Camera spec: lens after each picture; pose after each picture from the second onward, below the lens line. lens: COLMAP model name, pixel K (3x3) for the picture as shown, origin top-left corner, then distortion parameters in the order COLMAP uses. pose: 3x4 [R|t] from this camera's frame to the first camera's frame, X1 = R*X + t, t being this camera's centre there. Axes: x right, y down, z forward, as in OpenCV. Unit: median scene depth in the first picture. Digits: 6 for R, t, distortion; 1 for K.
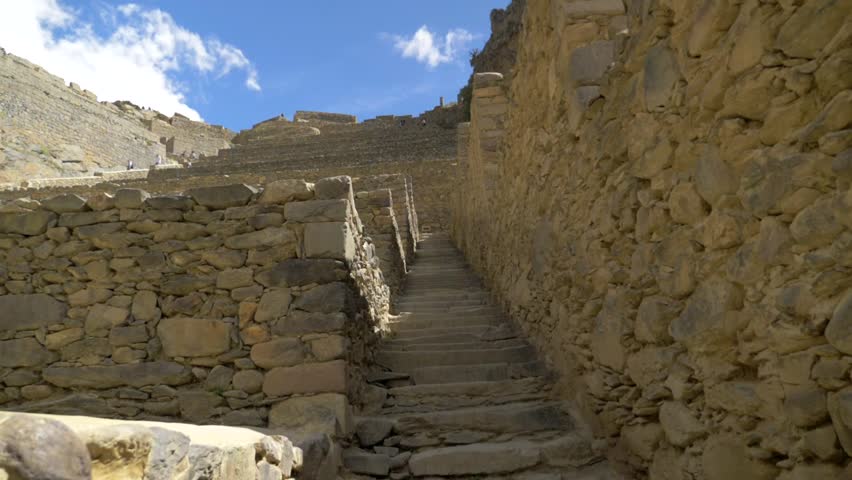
lens RADIAL K [[623.0, 0, 425.8], [0, 623.0, 240.6], [0, 0, 1]] dist [0.003173, 0.000165]
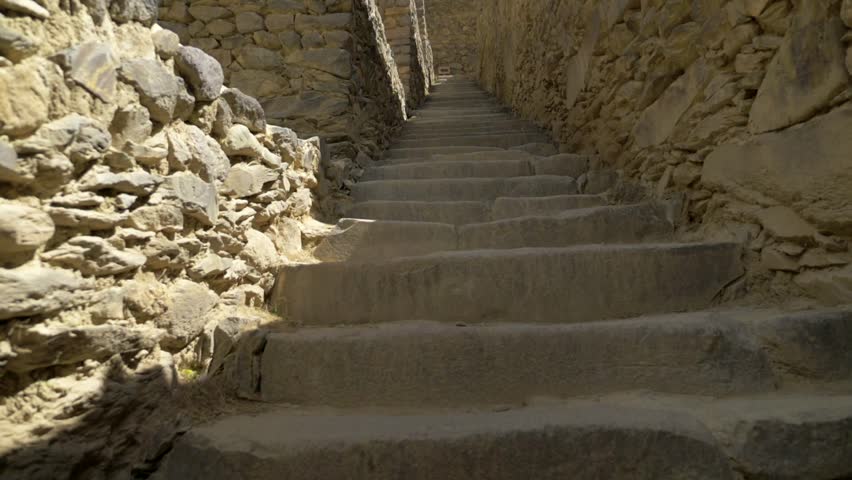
lens RADIAL K [[623.0, 0, 425.7], [0, 623.0, 240.8], [0, 0, 1]] dist [0.003173, 0.000165]
pose [[0.999474, 0.015461, -0.028523, 0.005257], [-0.008709, 0.974734, 0.223198, 0.025523], [0.031253, -0.222832, 0.974356, 0.320102]]
